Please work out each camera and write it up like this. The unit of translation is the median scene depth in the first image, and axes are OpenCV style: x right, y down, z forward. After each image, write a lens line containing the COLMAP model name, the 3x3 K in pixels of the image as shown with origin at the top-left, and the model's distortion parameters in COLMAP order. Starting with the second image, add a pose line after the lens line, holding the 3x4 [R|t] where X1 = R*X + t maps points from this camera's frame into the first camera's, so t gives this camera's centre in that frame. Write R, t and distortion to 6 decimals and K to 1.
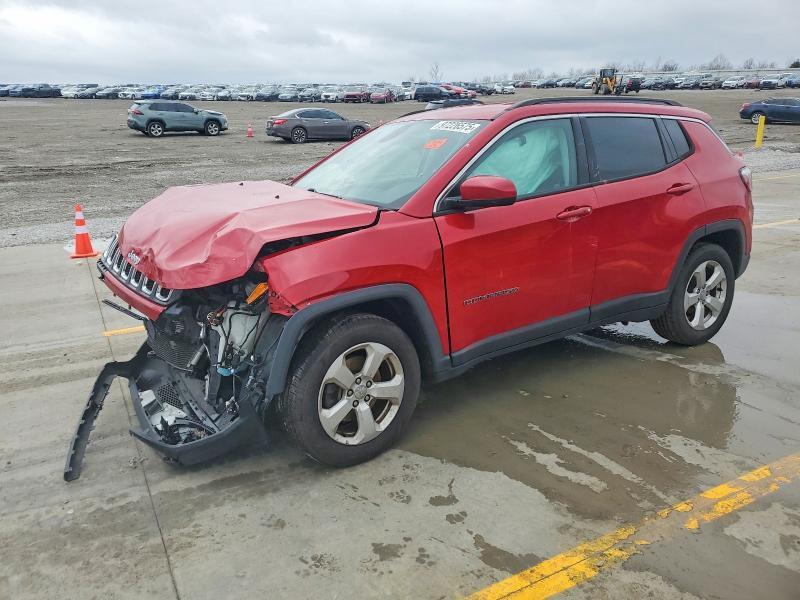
lens RADIAL K [[625.5, 0, 409.4], [0, 625.5, 300.7], [0, 0, 1]] dist [0.013262, 0.002772]
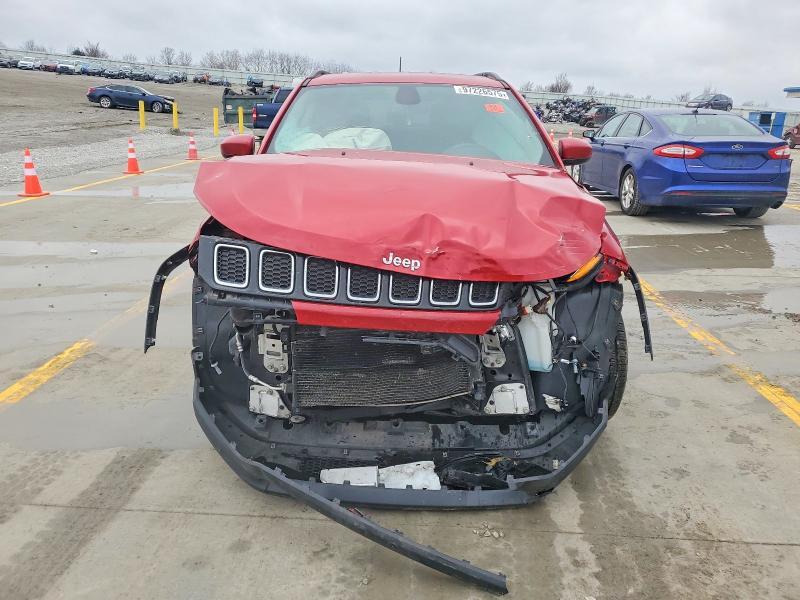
lens RADIAL K [[601.5, 0, 403.5], [0, 601.5, 298.5], [0, 0, 1]] dist [0.020932, 0.000825]
pose [[0.519502, -0.213076, 0.827476, -1.090143], [0.188993, 0.973078, 0.131916, -0.128273], [-0.833307, 0.087856, 0.545785, 0.725521]]
